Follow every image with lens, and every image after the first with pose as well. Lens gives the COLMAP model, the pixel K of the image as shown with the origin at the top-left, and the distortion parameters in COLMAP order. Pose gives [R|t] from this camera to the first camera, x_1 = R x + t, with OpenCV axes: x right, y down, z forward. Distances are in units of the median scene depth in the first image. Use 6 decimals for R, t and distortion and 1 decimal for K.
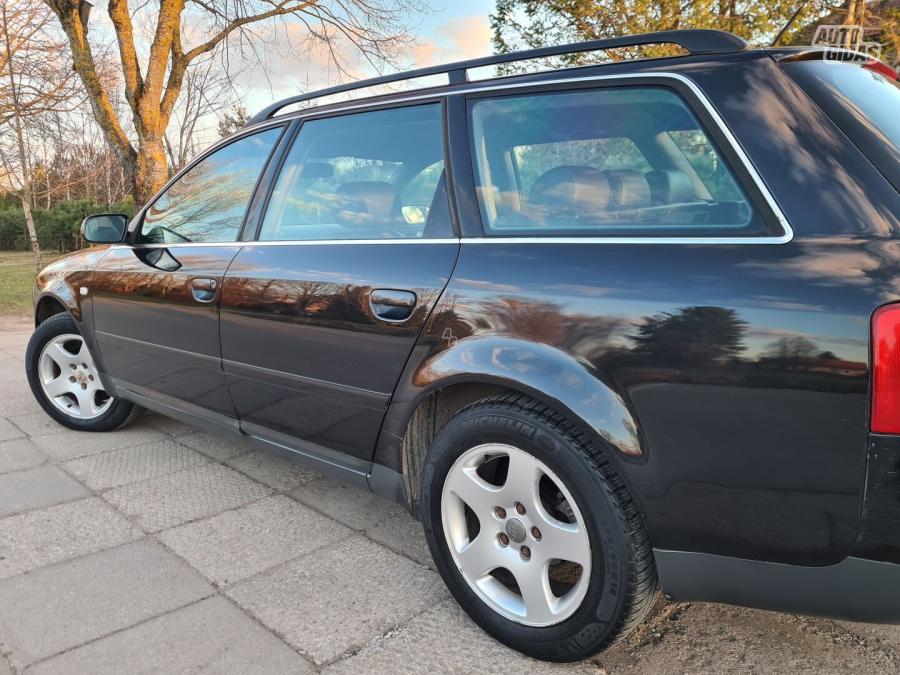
lens RADIAL K [[667.4, 0, 447.4], [0, 667.4, 333.5], [0, 0, 1]] dist [0.071668, -0.065094]
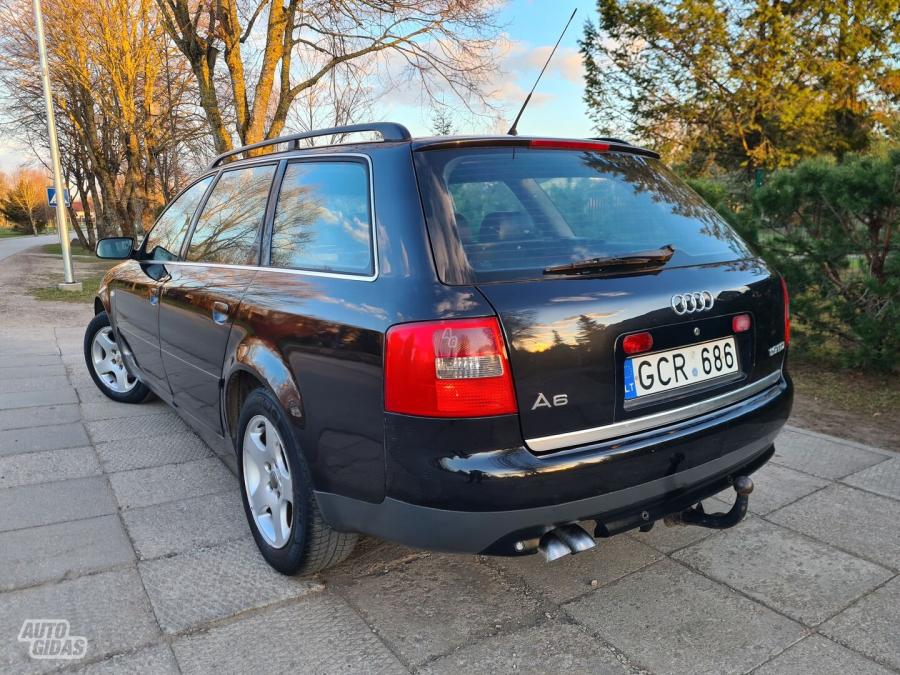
lens RADIAL K [[667.4, 0, 447.4], [0, 667.4, 333.5], [0, 0, 1]] dist [0.071668, -0.065094]
pose [[0.976581, 0.049138, -0.209463, 0.387466], [-0.052767, 0.998537, -0.011769, -0.004142], [0.208578, 0.022546, 0.977746, -0.150801]]
